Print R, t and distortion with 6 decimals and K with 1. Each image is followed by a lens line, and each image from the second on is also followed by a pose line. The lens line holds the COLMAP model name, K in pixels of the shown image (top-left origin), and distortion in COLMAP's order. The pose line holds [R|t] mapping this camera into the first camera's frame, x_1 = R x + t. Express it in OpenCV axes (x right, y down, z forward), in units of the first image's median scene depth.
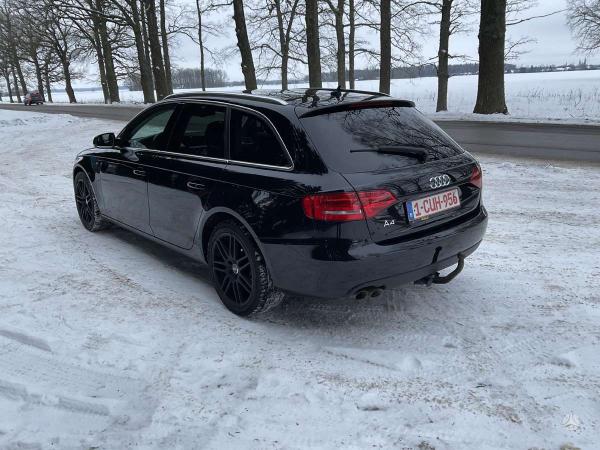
lens RADIAL K [[491.1, 0, 302.5], [0, 491.1, 224.9], [0, 0, 1]] dist [0.065647, -0.132483]
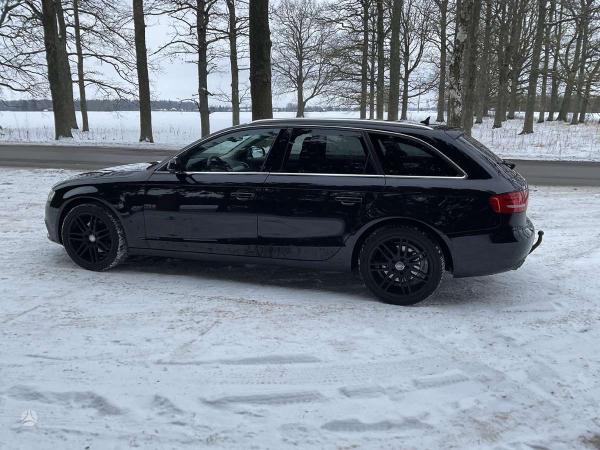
lens RADIAL K [[491.1, 0, 302.5], [0, 491.1, 224.9], [0, 0, 1]] dist [0.065647, -0.132483]
pose [[0.838777, -0.080184, 0.538538, -0.154988], [0.116445, 0.992630, -0.033570, 0.000669], [-0.531877, 0.090868, 0.841932, 0.019356]]
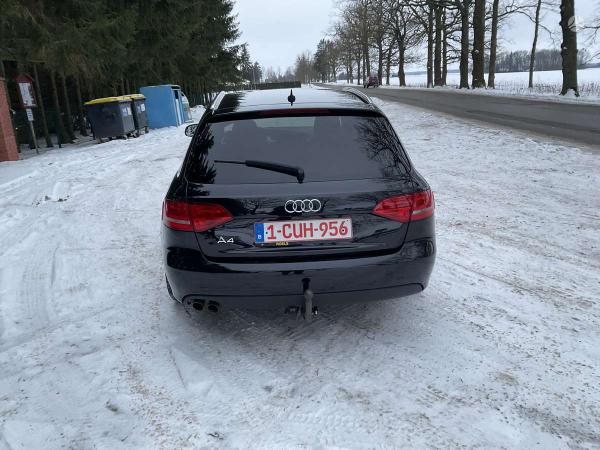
lens RADIAL K [[491.1, 0, 302.5], [0, 491.1, 224.9], [0, 0, 1]] dist [0.065647, -0.132483]
pose [[0.795913, 0.174868, -0.579606, 0.115123], [-0.155896, 0.984290, 0.082886, -0.018533], [0.584994, 0.024388, 0.810670, 0.043003]]
